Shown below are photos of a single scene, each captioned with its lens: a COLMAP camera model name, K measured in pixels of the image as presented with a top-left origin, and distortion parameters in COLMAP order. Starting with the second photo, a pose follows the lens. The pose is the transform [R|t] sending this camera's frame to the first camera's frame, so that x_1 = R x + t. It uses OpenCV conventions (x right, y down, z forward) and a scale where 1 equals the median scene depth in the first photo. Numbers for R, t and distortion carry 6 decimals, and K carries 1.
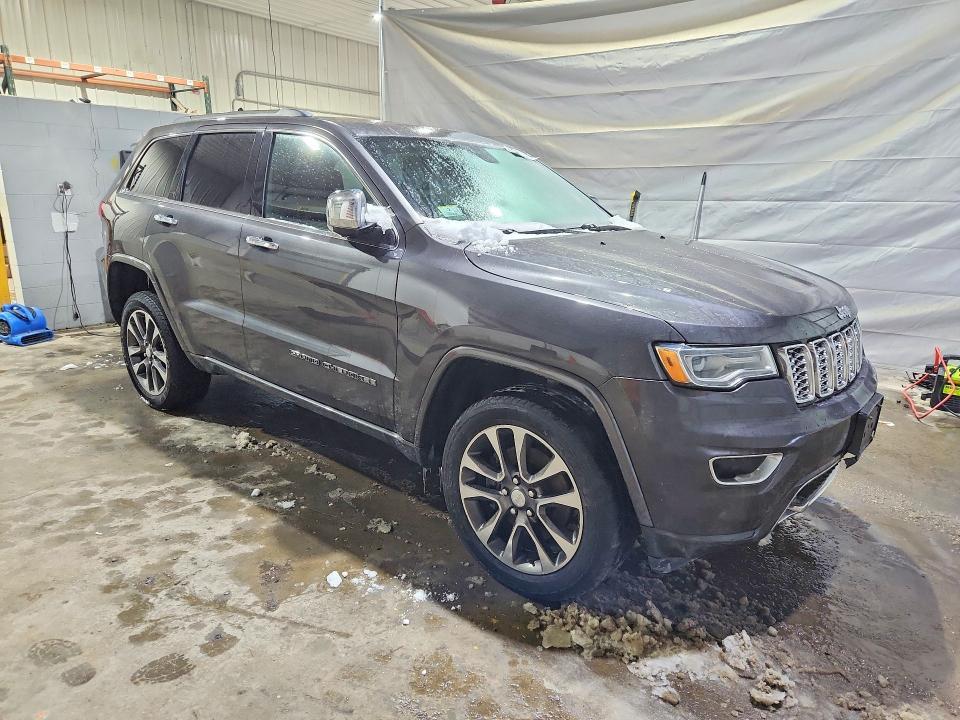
lens RADIAL K [[682.6, 0, 483.0], [0, 682.6, 360.2], [0, 0, 1]] dist [0.031132, -0.003359]
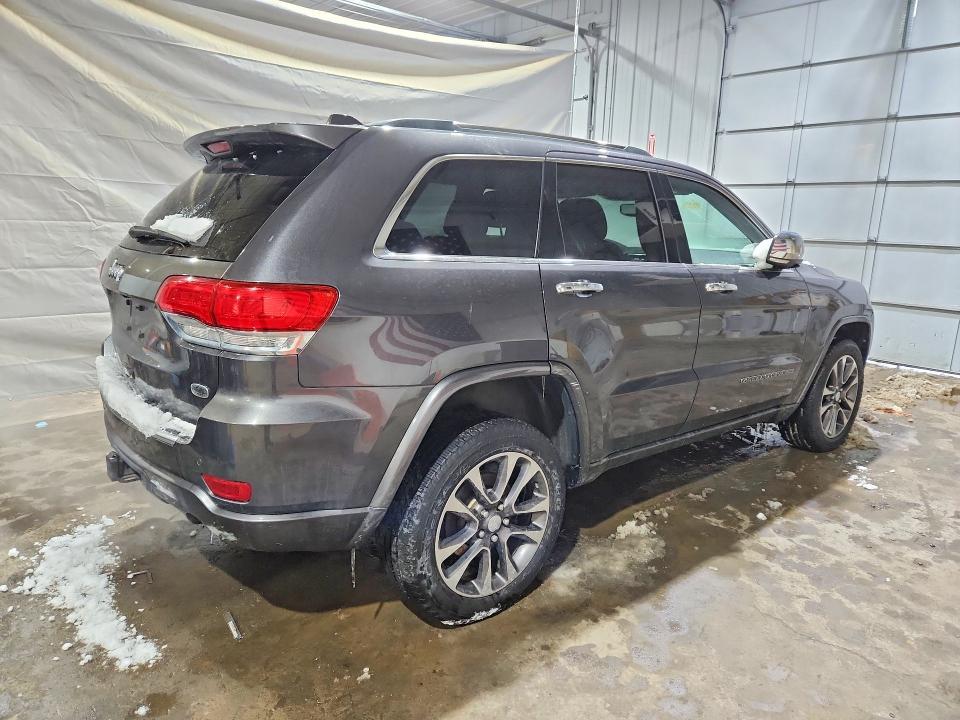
lens RADIAL K [[682.6, 0, 483.0], [0, 682.6, 360.2], [0, 0, 1]] dist [0.031132, -0.003359]
pose [[0.120392, -0.226813, 0.966469, -1.122915], [0.223003, 0.954847, 0.196306, -0.287789], [-0.967355, 0.191892, 0.165536, 0.979678]]
